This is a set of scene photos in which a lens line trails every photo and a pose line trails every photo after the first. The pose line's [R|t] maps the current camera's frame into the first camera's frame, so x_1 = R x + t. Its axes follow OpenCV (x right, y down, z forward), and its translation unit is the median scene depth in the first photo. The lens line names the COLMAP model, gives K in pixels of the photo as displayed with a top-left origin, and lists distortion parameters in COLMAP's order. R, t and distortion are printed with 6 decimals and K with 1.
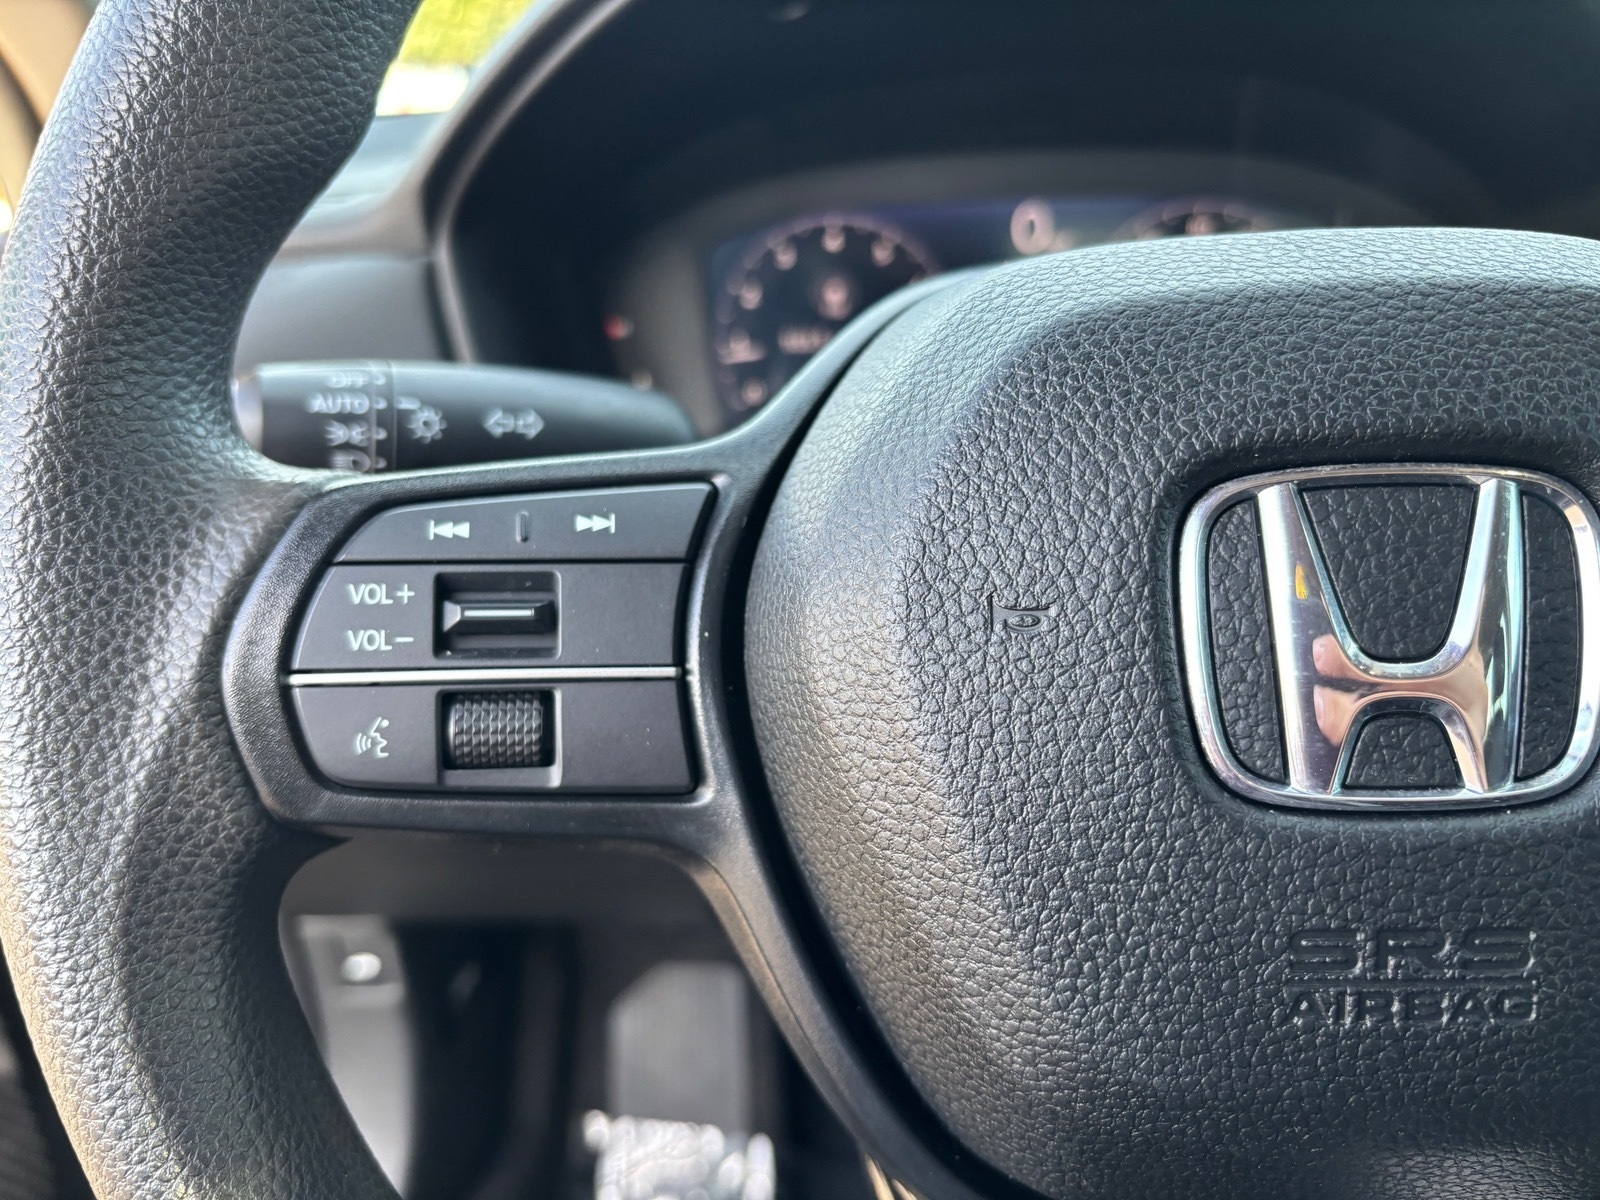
lens RADIAL K [[1286.2, 0, 803.9], [0, 1286.2, 598.8], [0, 0, 1]] dist [0.033113, -0.070903]
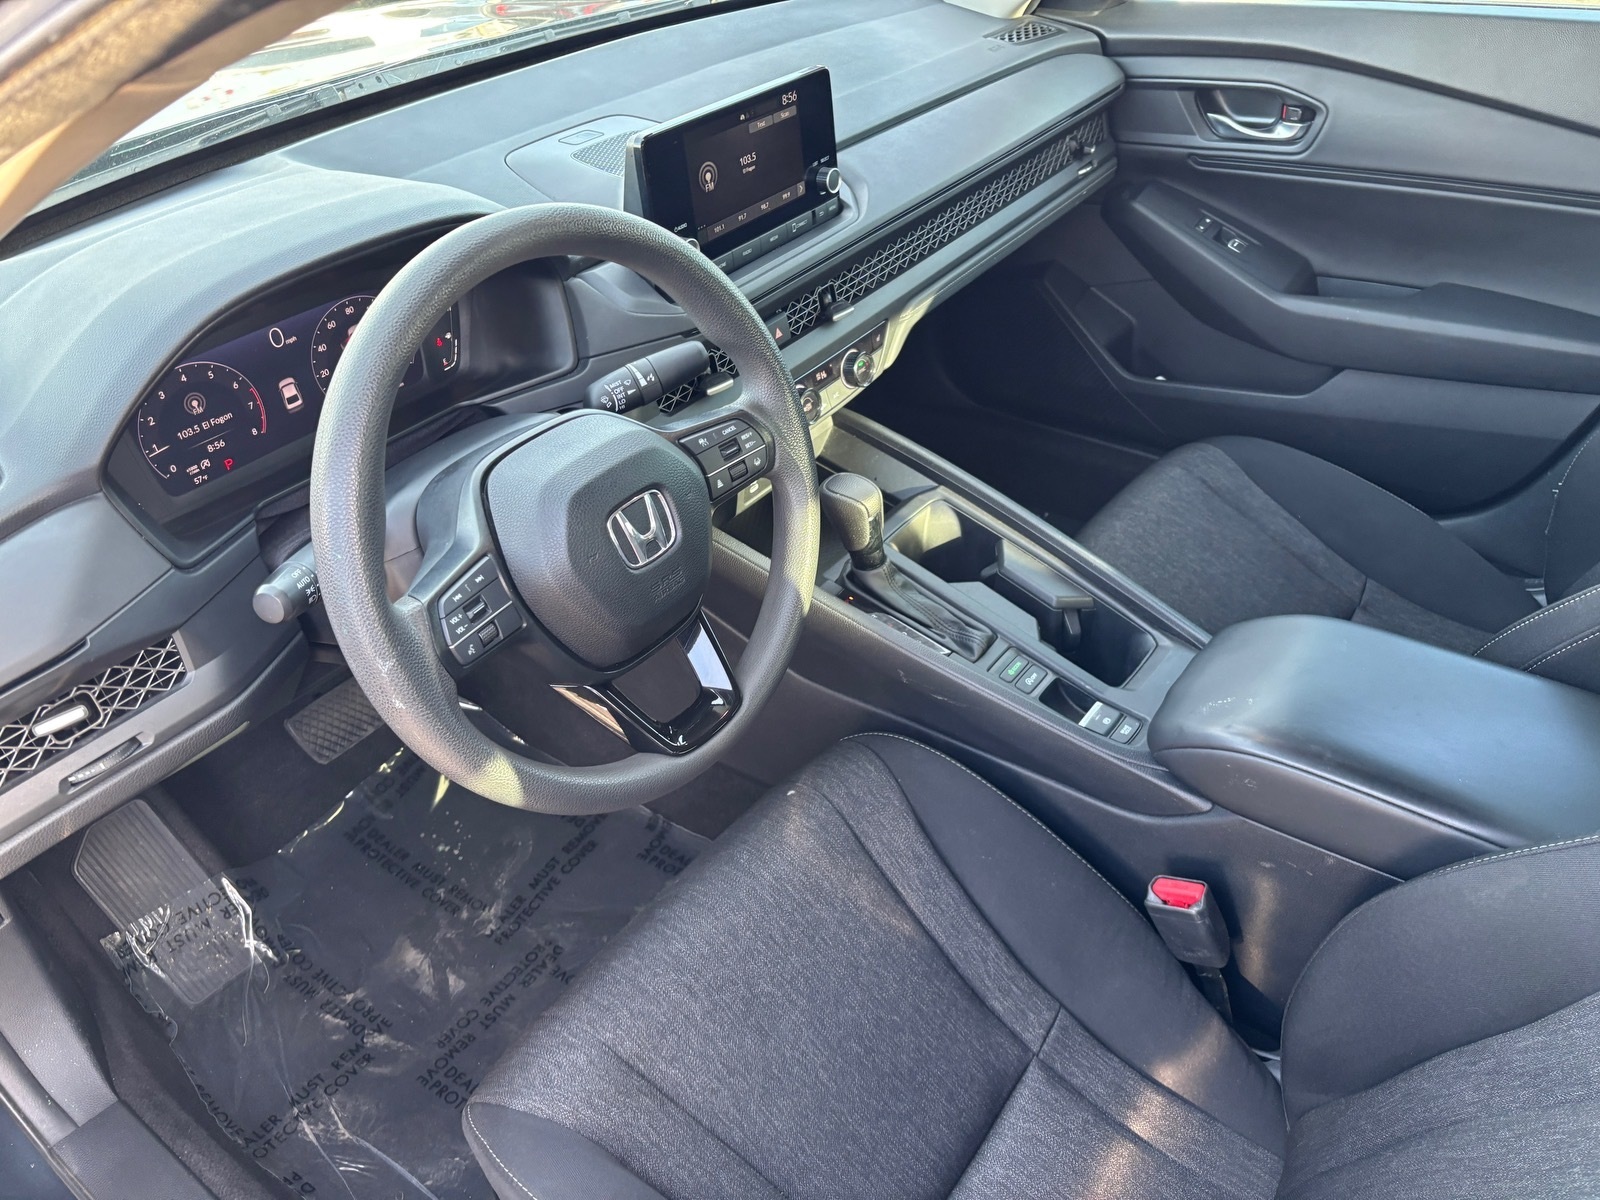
lens RADIAL K [[1221.9, 0, 798.1], [0, 1221.9, 607.1], [0, 0, 1]] dist [0.037068, -0.040005]
pose [[0.571748, -0.483625, 0.662730, -2.346637], [0.266398, 0.873451, 0.407572, -1.383103], [-0.775974, -0.056478, 0.628231, -2.353658]]
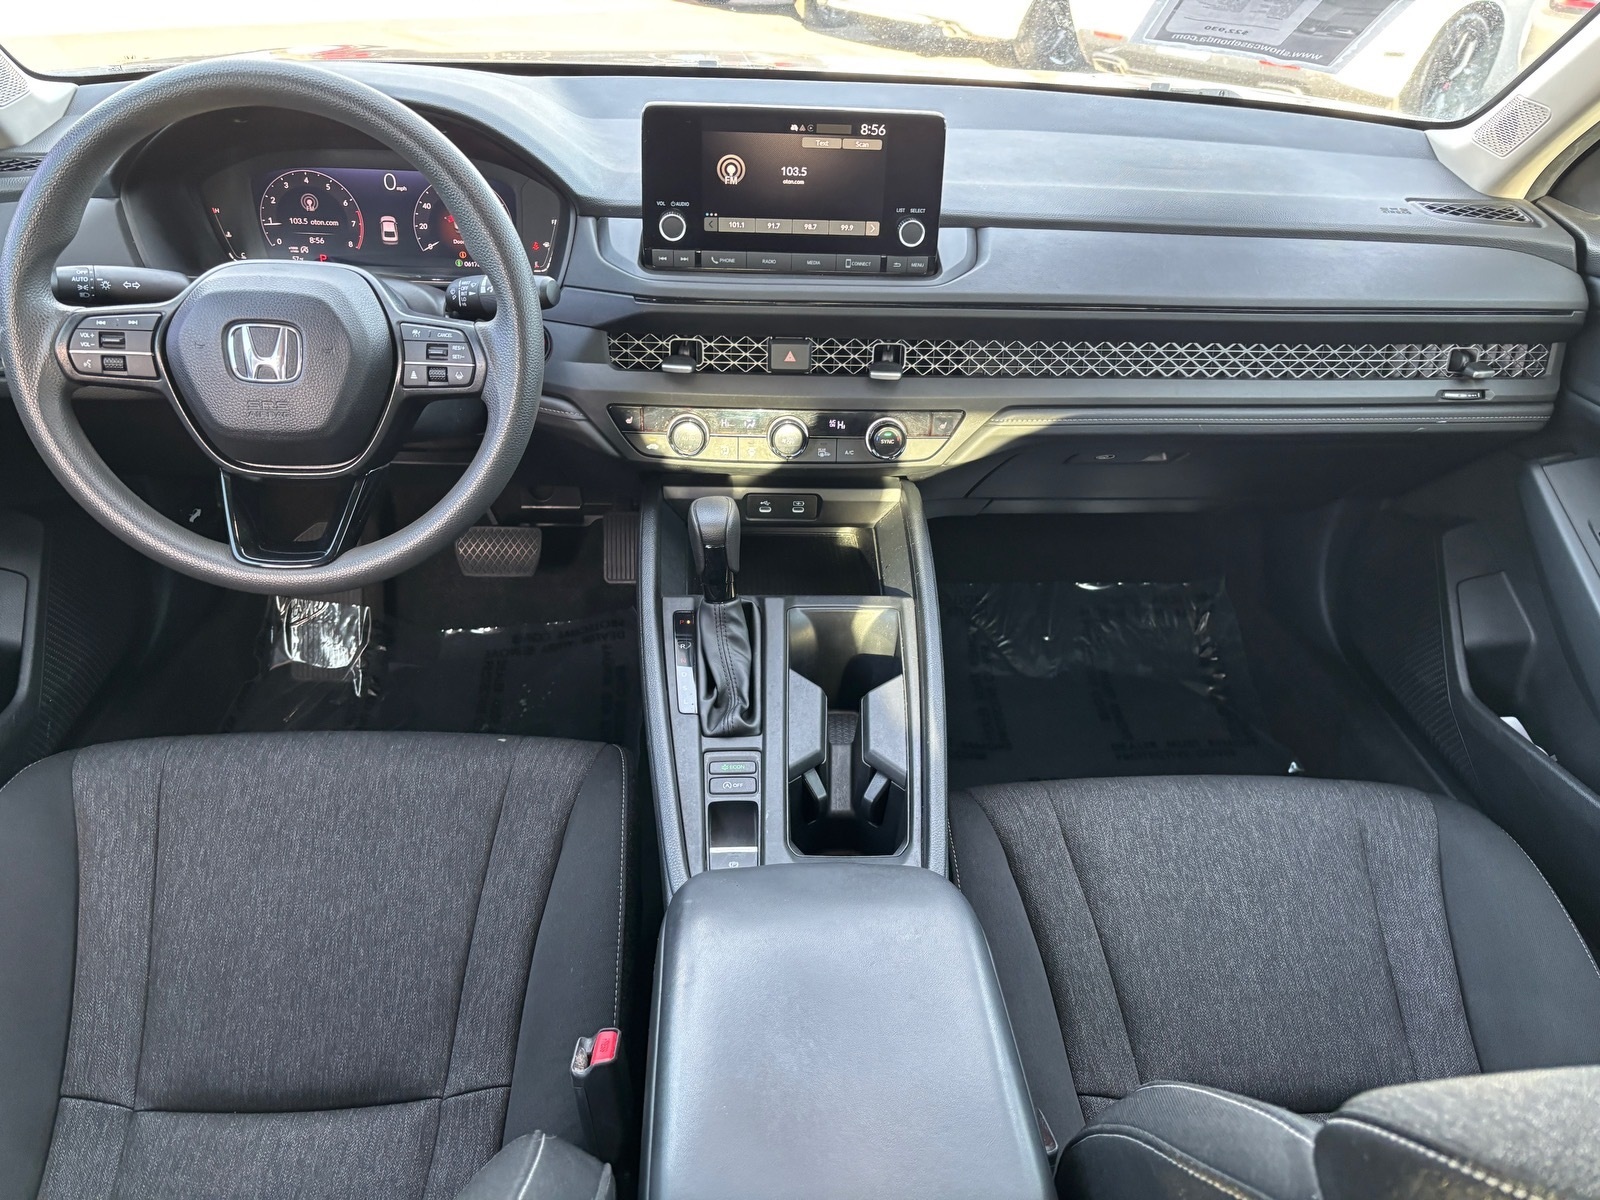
lens RADIAL K [[1215.4, 0, 812.8], [0, 1215.4, 605.0], [0, 0, 1]] dist [0.030919, -0.003664]
pose [[0.991326, 0.016395, 0.130401, 1.982504], [-0.047239, 0.970331, 0.237121, -0.268345], [-0.122644, -0.241225, 0.962689, -4.472532]]
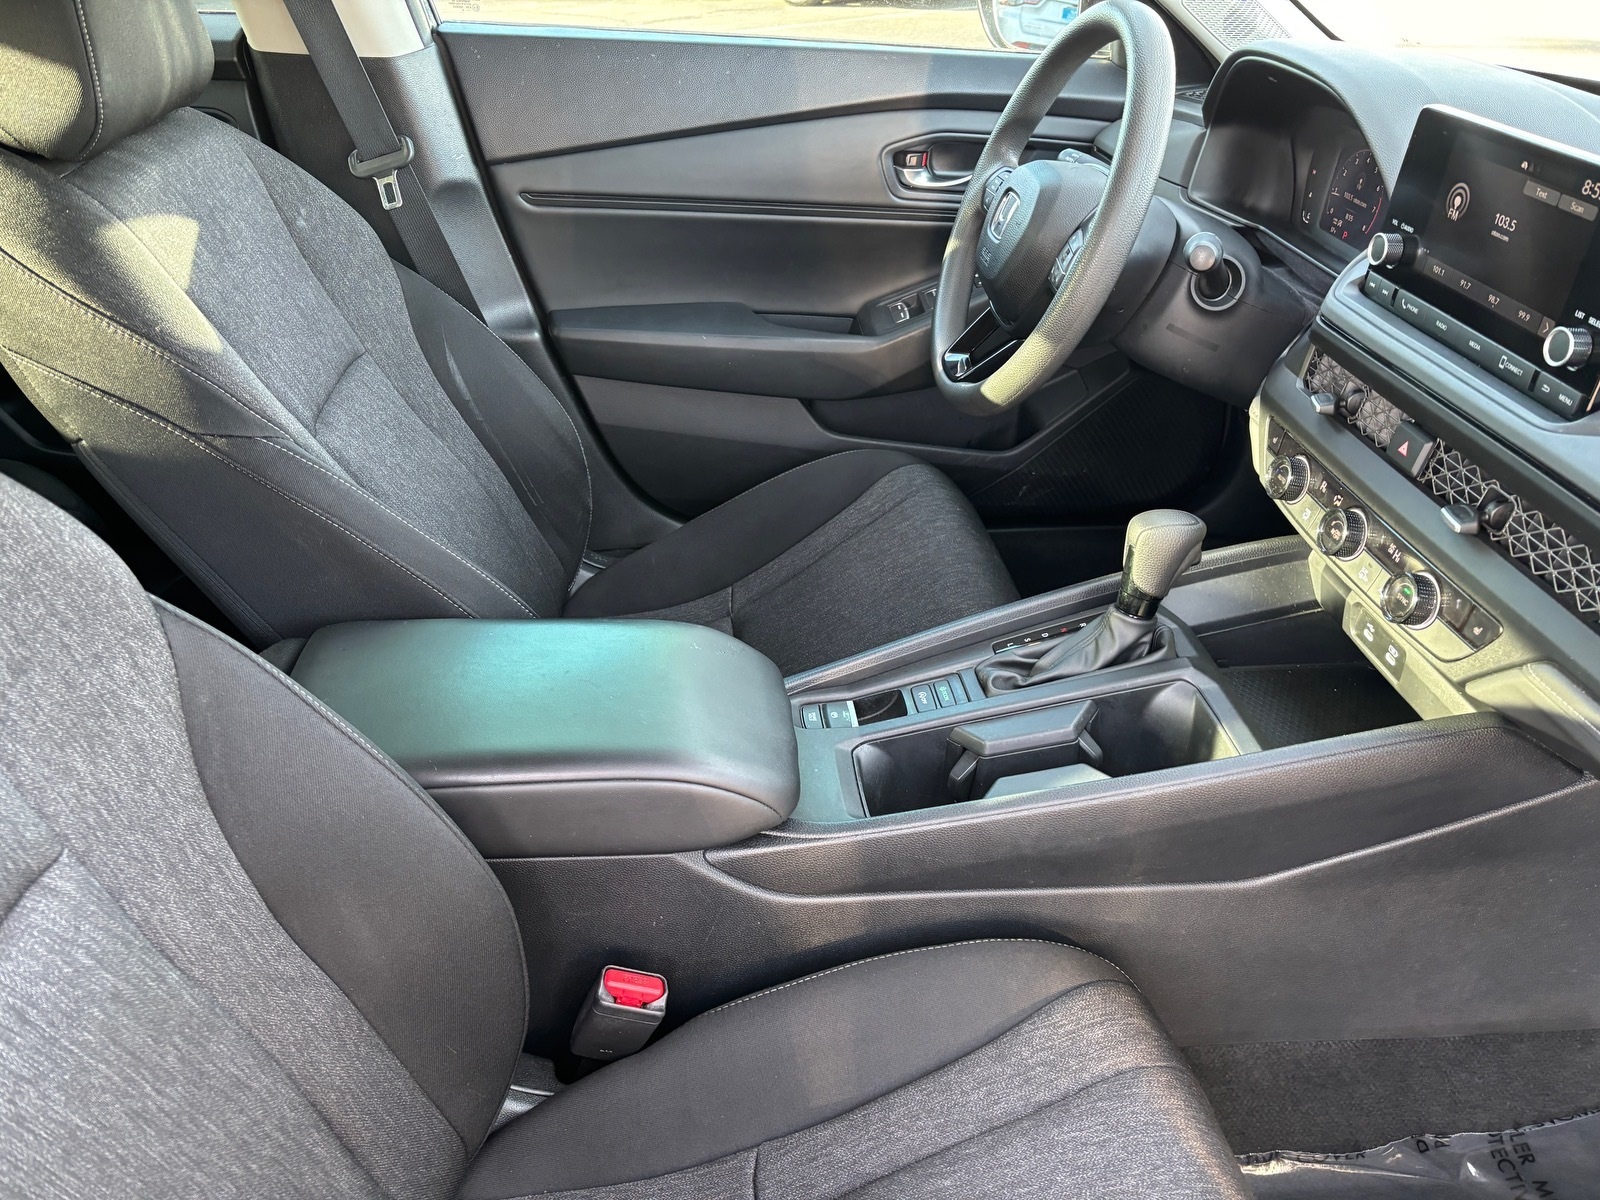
lens RADIAL K [[1221.0, 0, 799.5], [0, 1221.0, 592.8], [0, 0, 1]] dist [0.044709, -0.051751]
pose [[0.142078, 0.547272, -0.824807, 6.733107], [-0.321938, 0.813506, 0.484318, -1.157393], [0.936040, 0.196725, 0.291769, -1.662379]]
